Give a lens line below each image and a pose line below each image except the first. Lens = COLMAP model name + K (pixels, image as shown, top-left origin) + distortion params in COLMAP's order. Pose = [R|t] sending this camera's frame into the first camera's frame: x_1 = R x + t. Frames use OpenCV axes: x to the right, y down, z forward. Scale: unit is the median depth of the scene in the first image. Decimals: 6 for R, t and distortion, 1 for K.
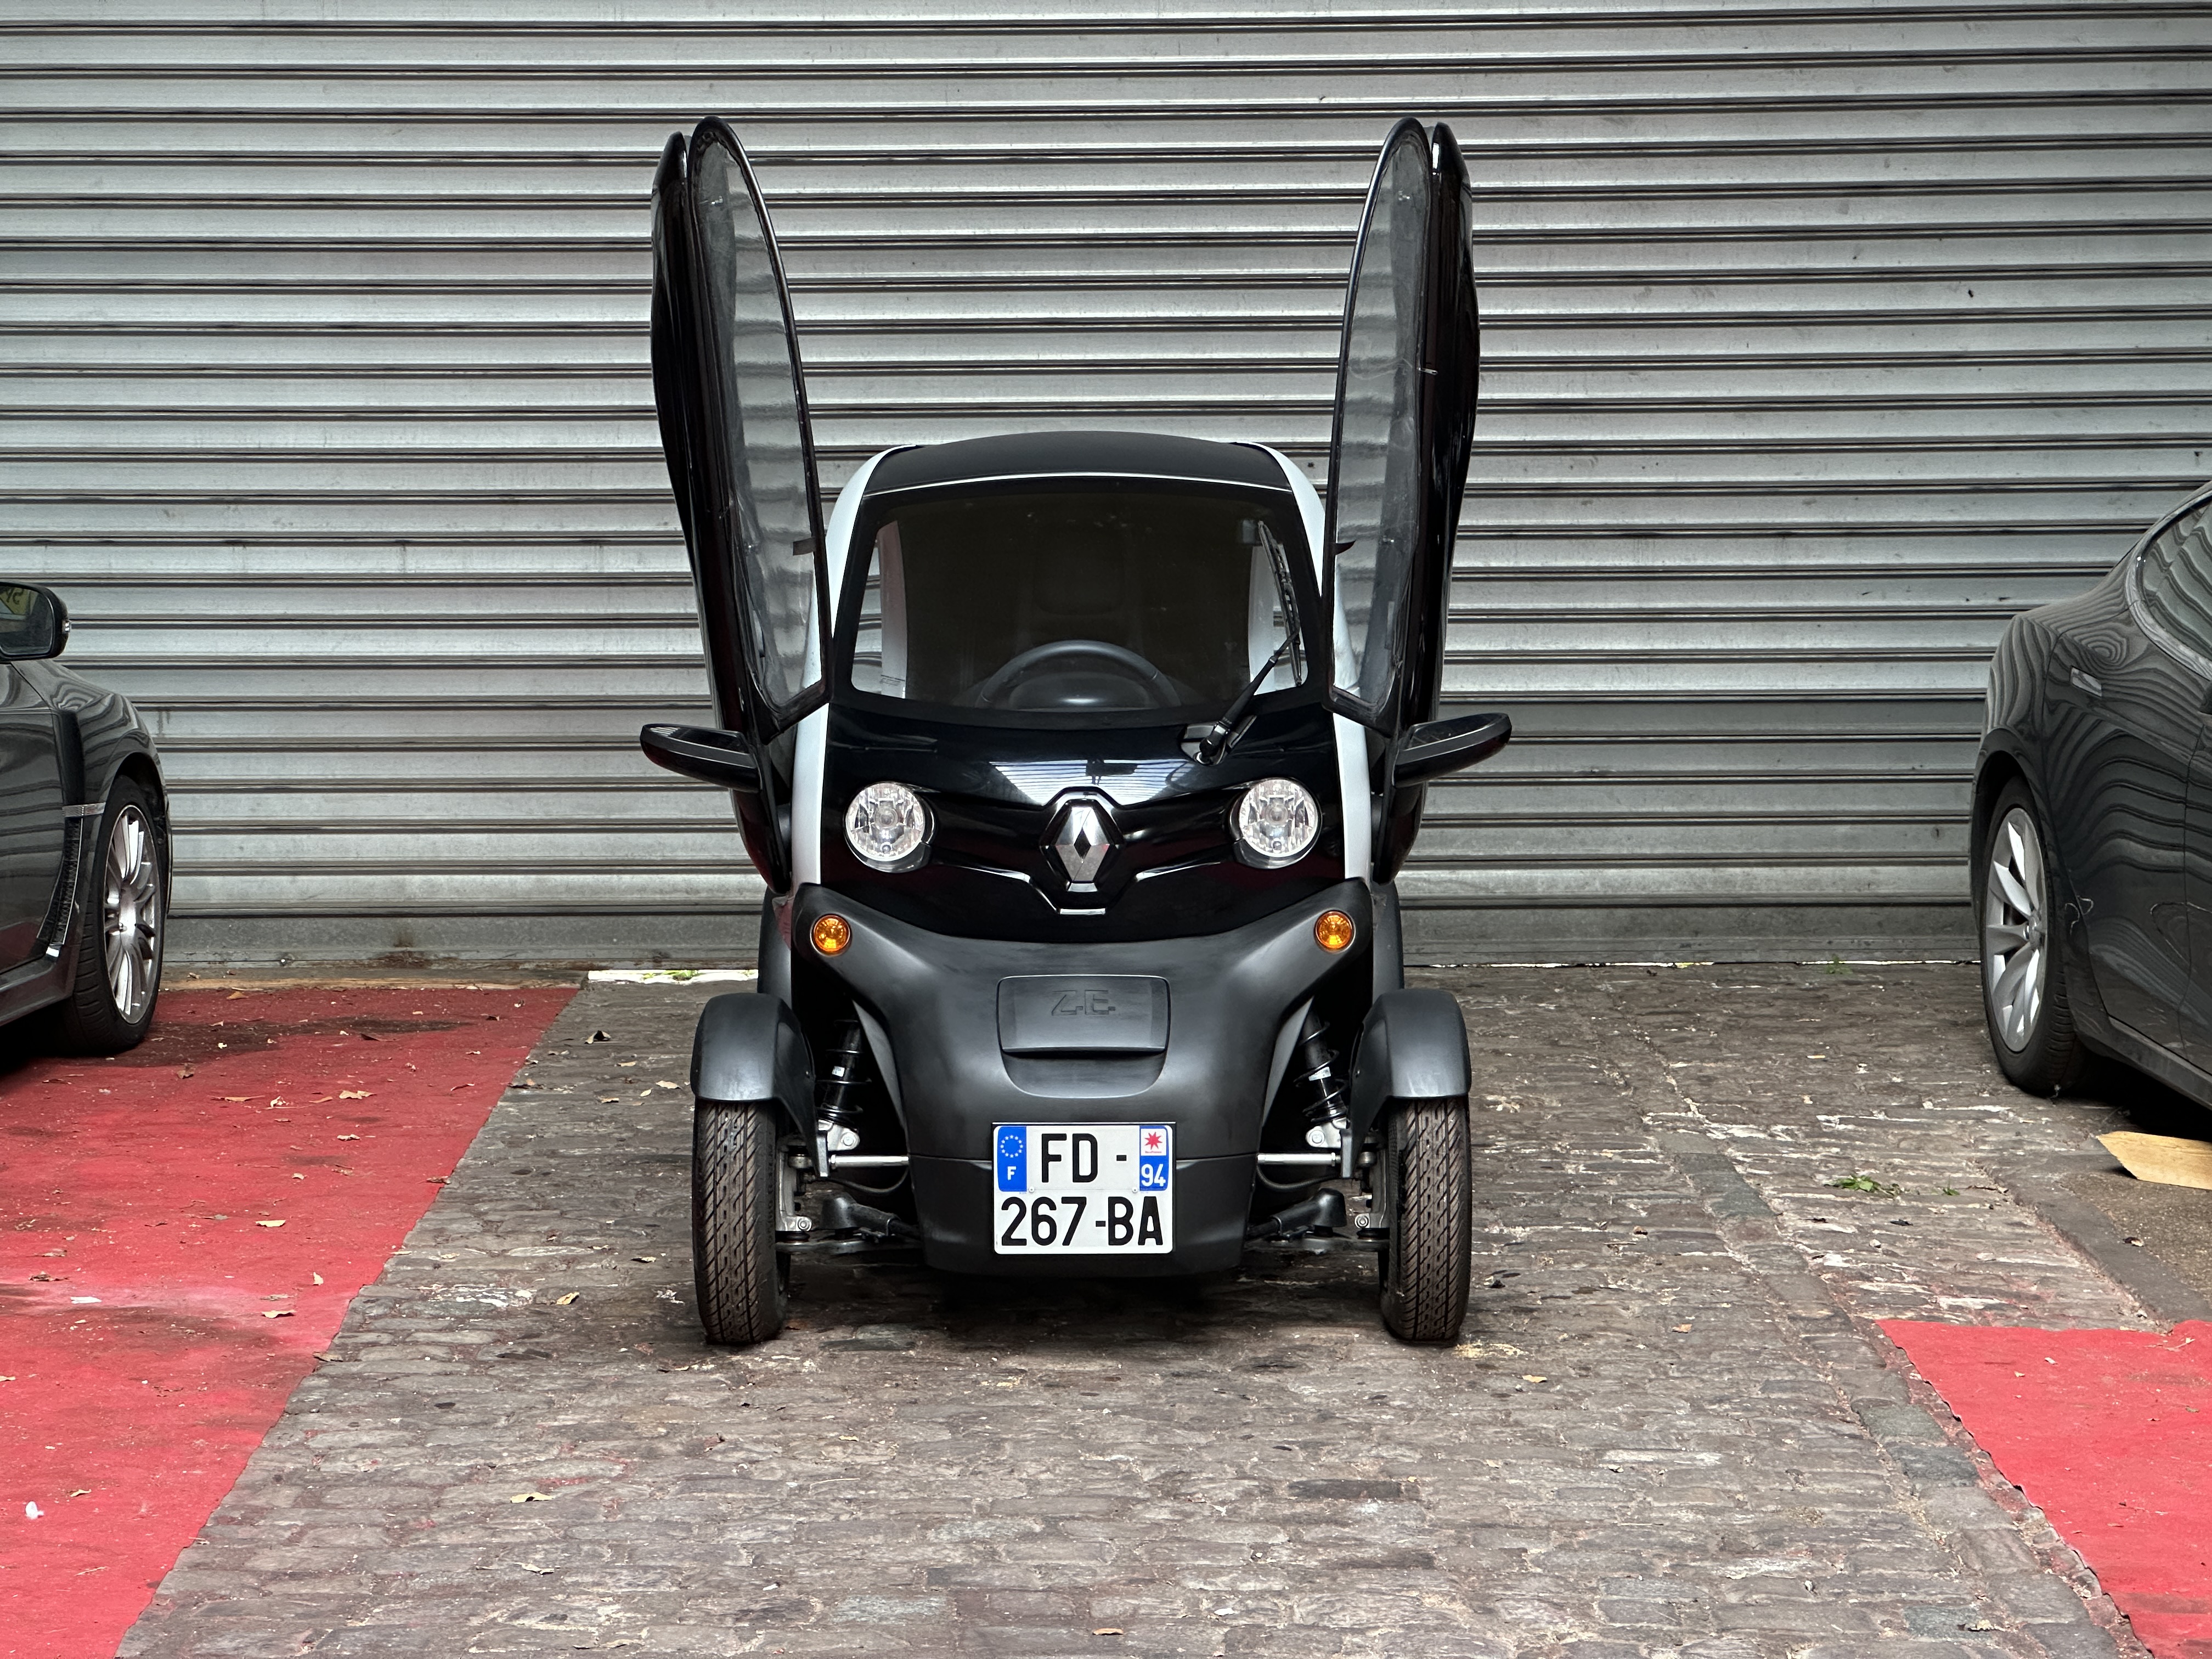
lens RADIAL K [[4949.9, 0, 1096.9], [0, 4949.9, 810.0], [0, 0, 1]] dist [0.172033, 0.000000]
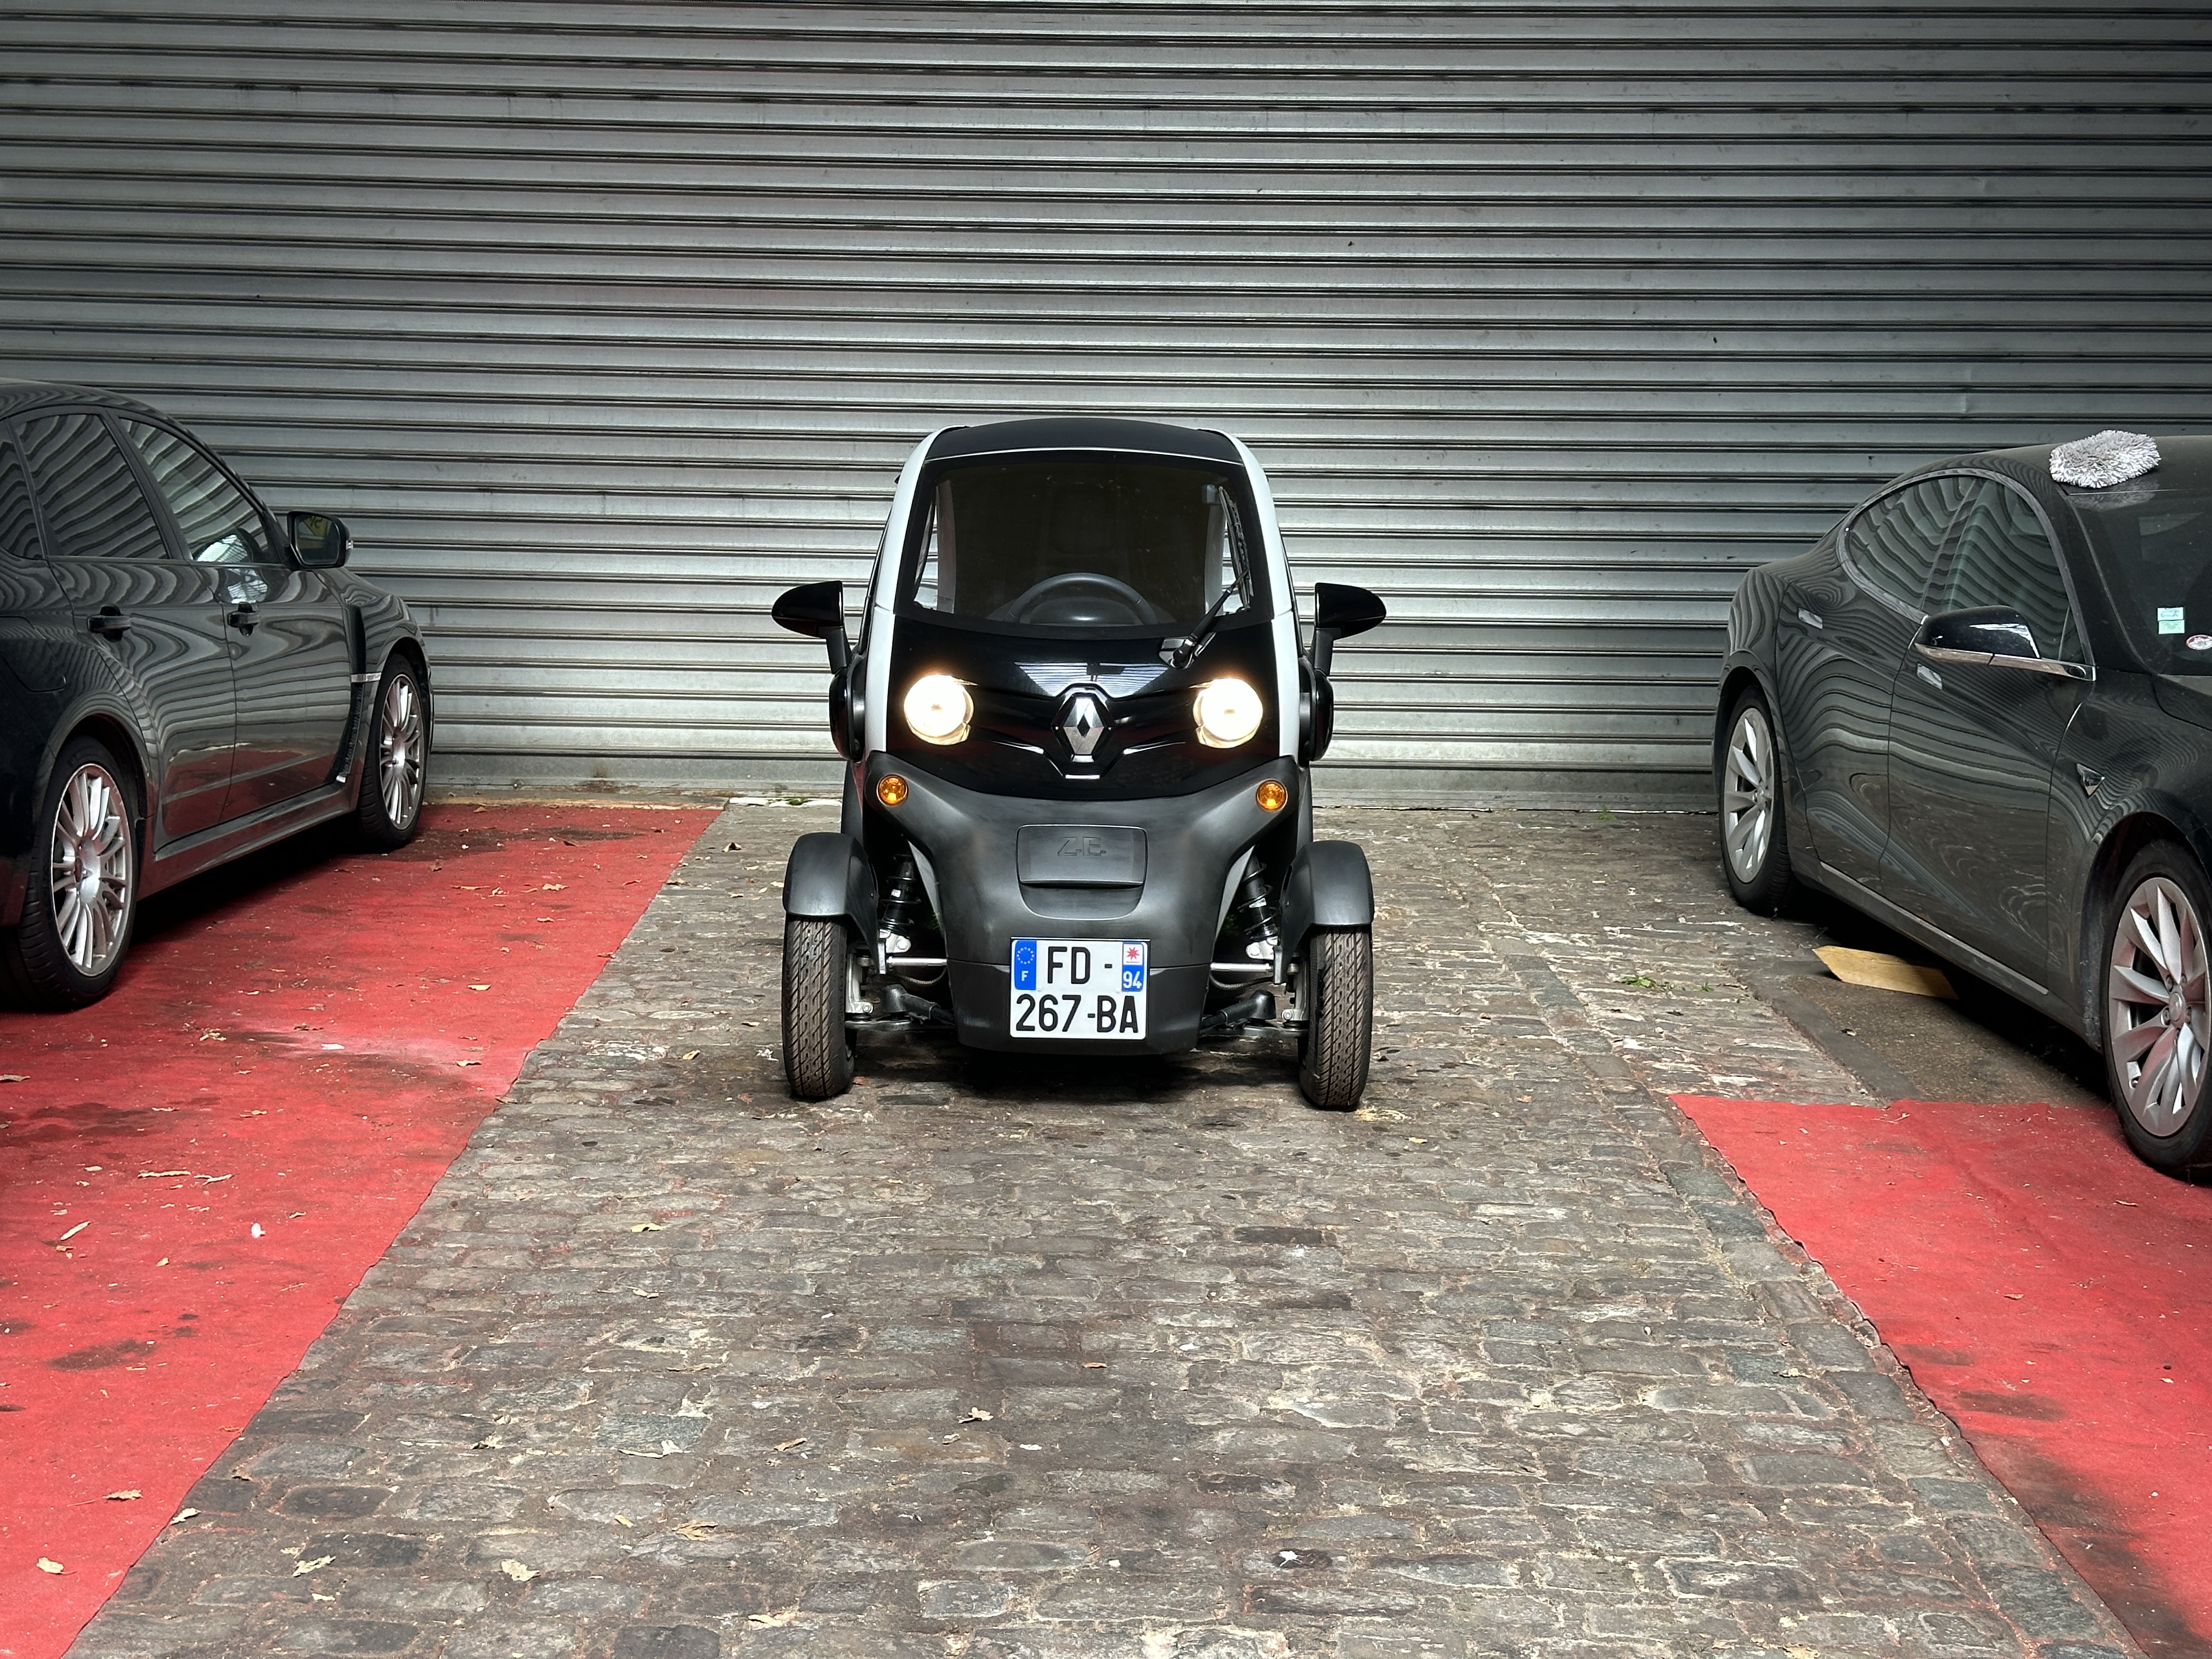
lens RADIAL K [[3093.3, 0, 1076.4], [0, 3093.3, 797.7], [0, 0, 1]] dist [0.160860, 0.000000]
pose [[0.999747, 0.022473, 0.000099, -0.004418], [-0.022461, 0.999041, 0.037574, -0.005137], [0.000745, -0.037567, 0.999294, 0.171593]]
